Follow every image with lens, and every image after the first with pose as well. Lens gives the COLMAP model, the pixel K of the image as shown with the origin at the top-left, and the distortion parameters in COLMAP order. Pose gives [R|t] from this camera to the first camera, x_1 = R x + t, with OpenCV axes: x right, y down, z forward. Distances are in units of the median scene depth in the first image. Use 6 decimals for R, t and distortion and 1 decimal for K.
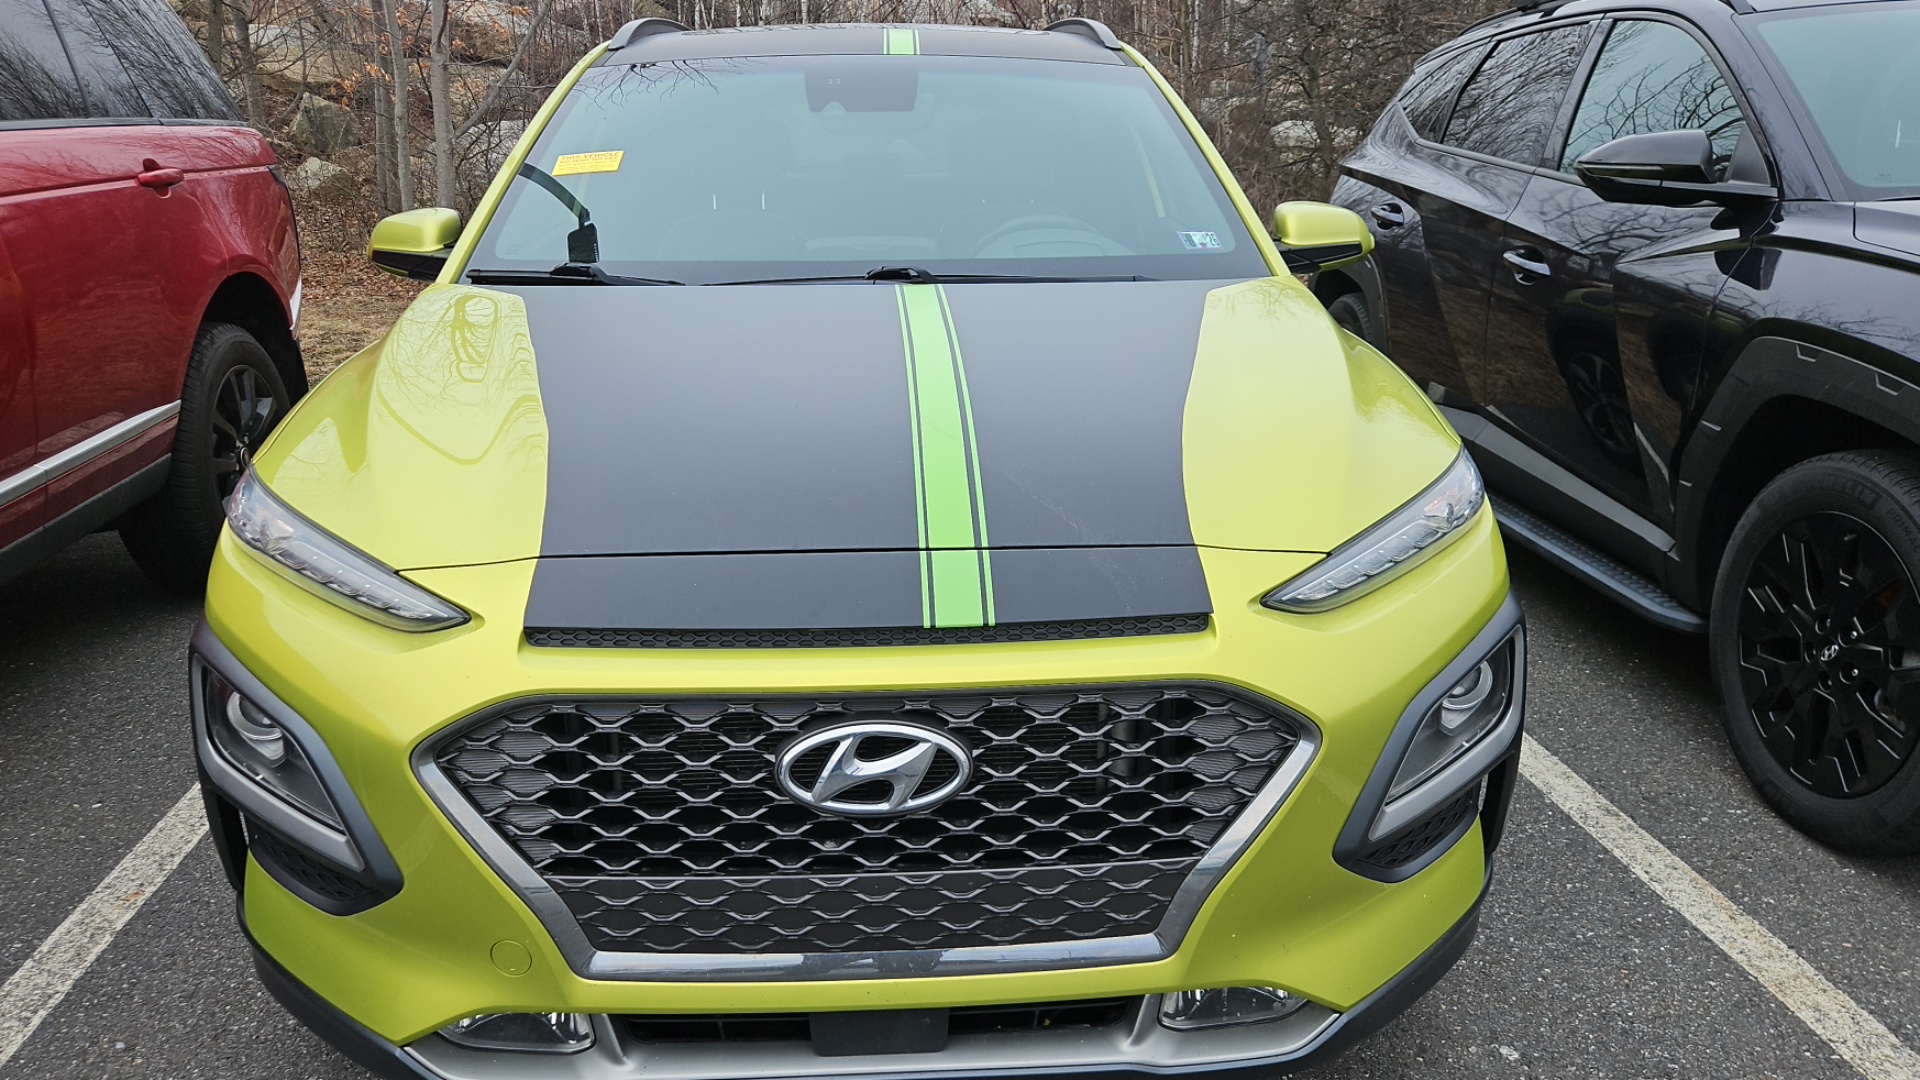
lens RADIAL K [[1433.5, 0, 960.0], [0, 1433.5, 540.0], [0, 0, 1]] dist [0.030329, -0.002519]
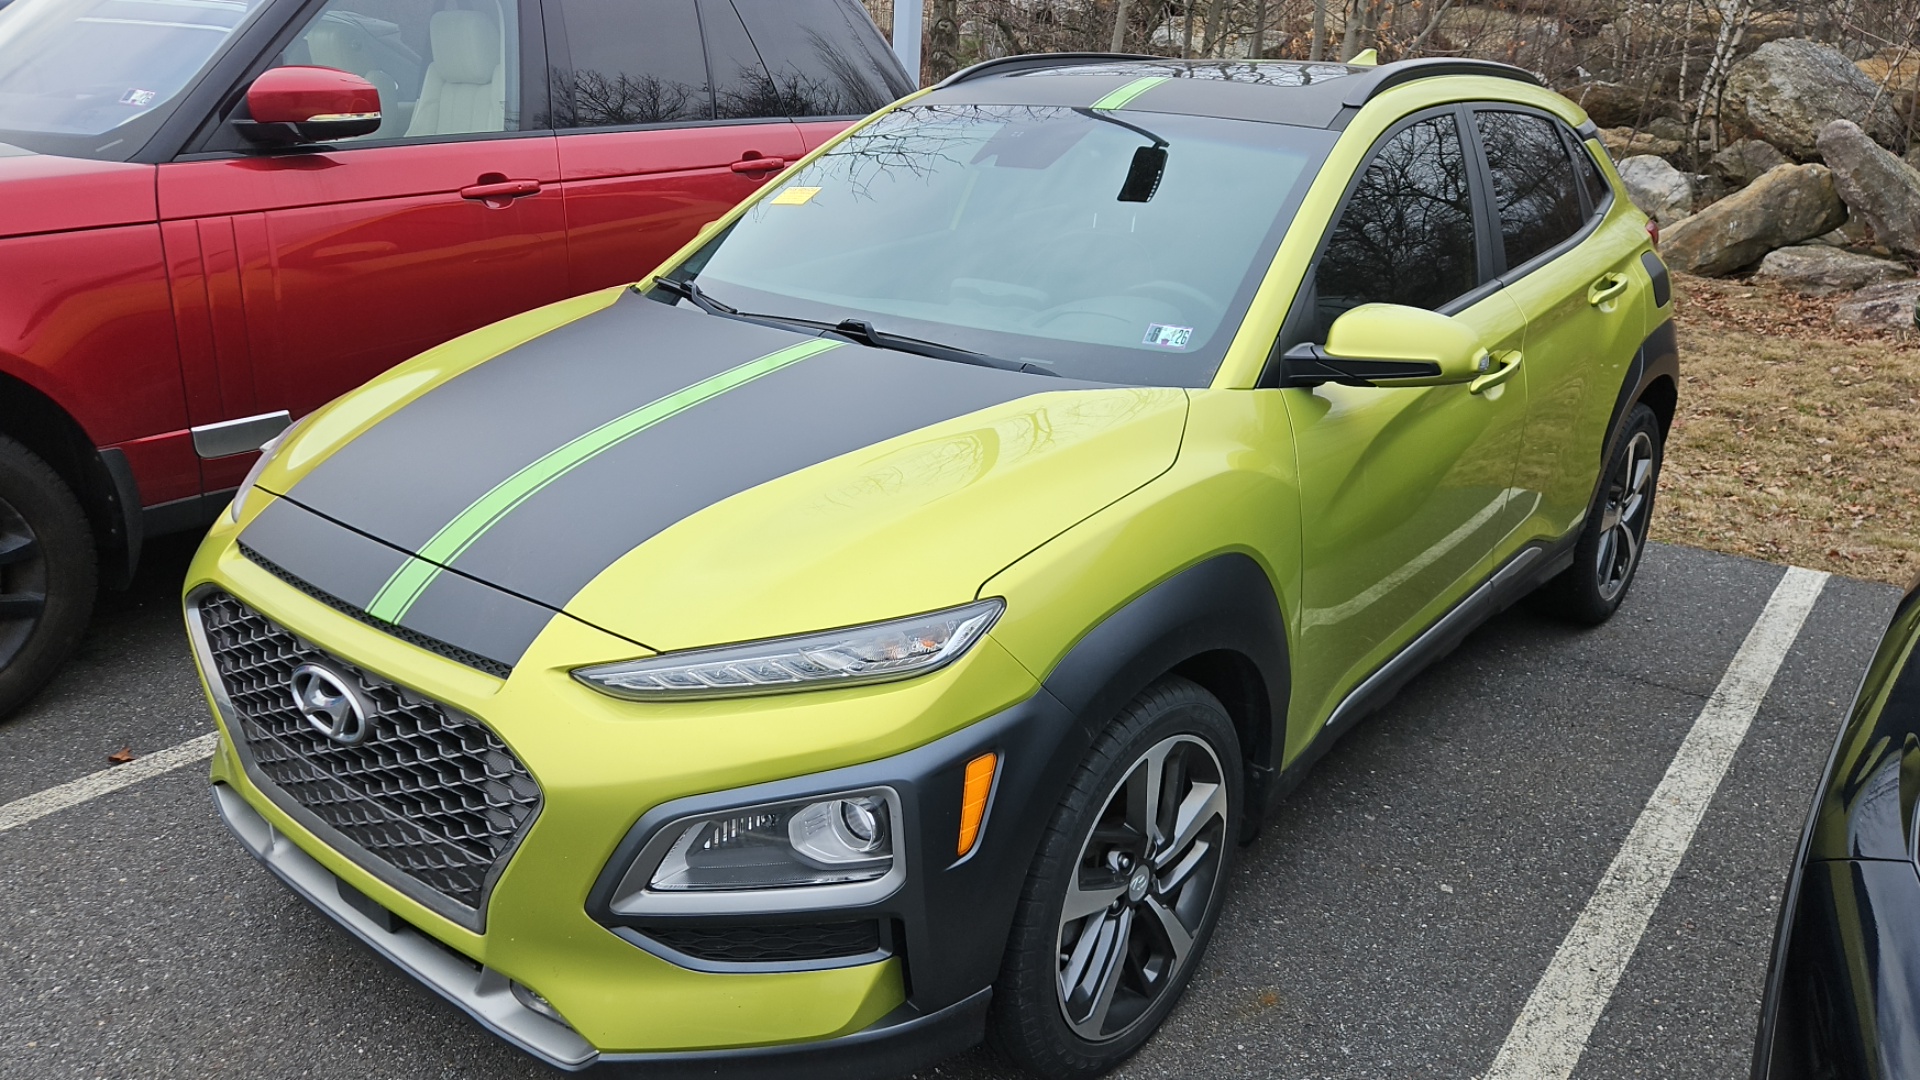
lens RADIAL K [[1433.5, 0, 960.0], [0, 1433.5, 540.0], [0, 0, 1]] dist [0.030329, -0.002519]
pose [[0.747188, 0.234879, -0.621724, 1.127909], [-0.211546, 0.970867, 0.112545, -0.254550], [0.630046, 0.047432, 0.775108, 0.298284]]
